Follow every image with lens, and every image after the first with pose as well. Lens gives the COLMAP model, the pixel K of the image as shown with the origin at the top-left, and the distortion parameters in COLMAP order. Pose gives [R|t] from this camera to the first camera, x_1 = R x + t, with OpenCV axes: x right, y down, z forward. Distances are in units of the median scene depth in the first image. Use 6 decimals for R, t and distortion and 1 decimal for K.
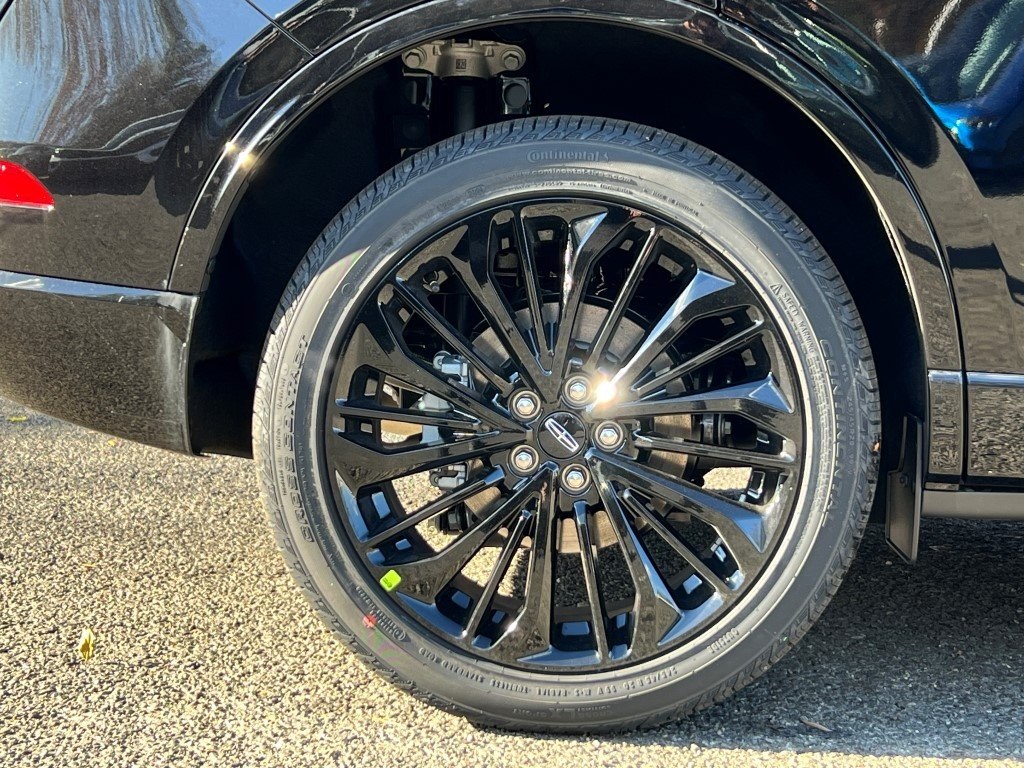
lens RADIAL K [[1824.3, 0, 512.6], [0, 1824.3, 384.2], [0, 0, 1]] dist [-0.067167, 0.000000]
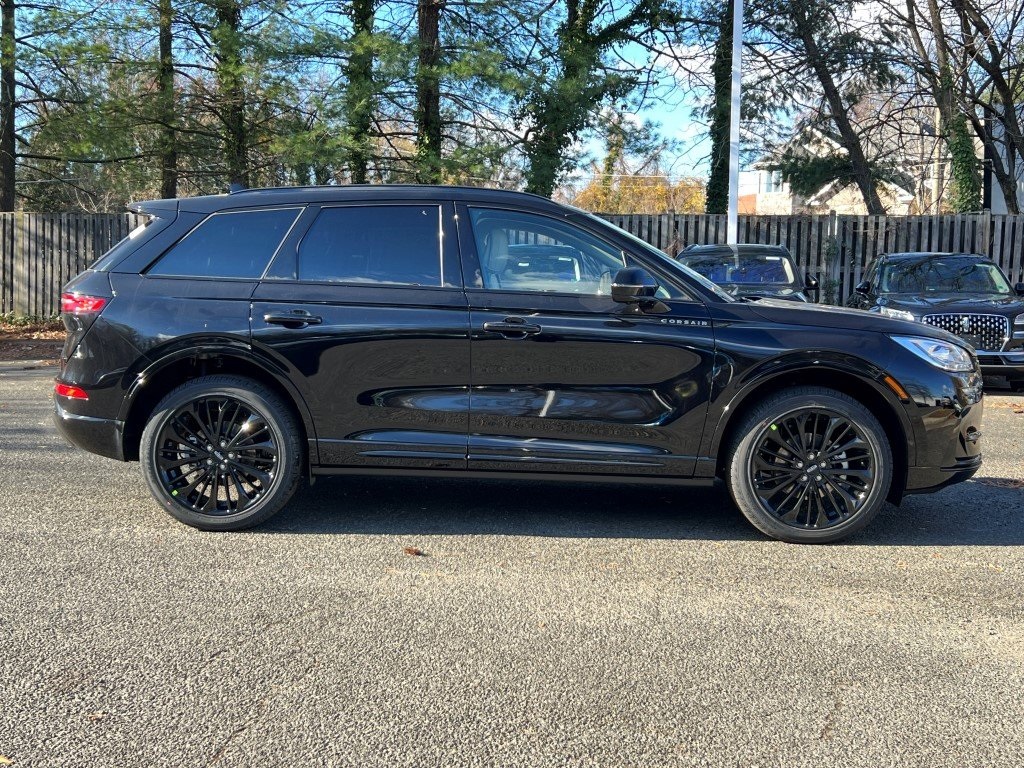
lens RADIAL K [[1224.5, 0, 511.1], [0, 1224.5, 382.9], [0, 0, 1]] dist [0.018805, 0.000000]
pose [[0.998717, -0.009872, 0.049665, 0.532685], [0.009771, 0.999950, 0.002273, -0.130214], [-0.049685, -0.001785, 0.998763, -1.698036]]
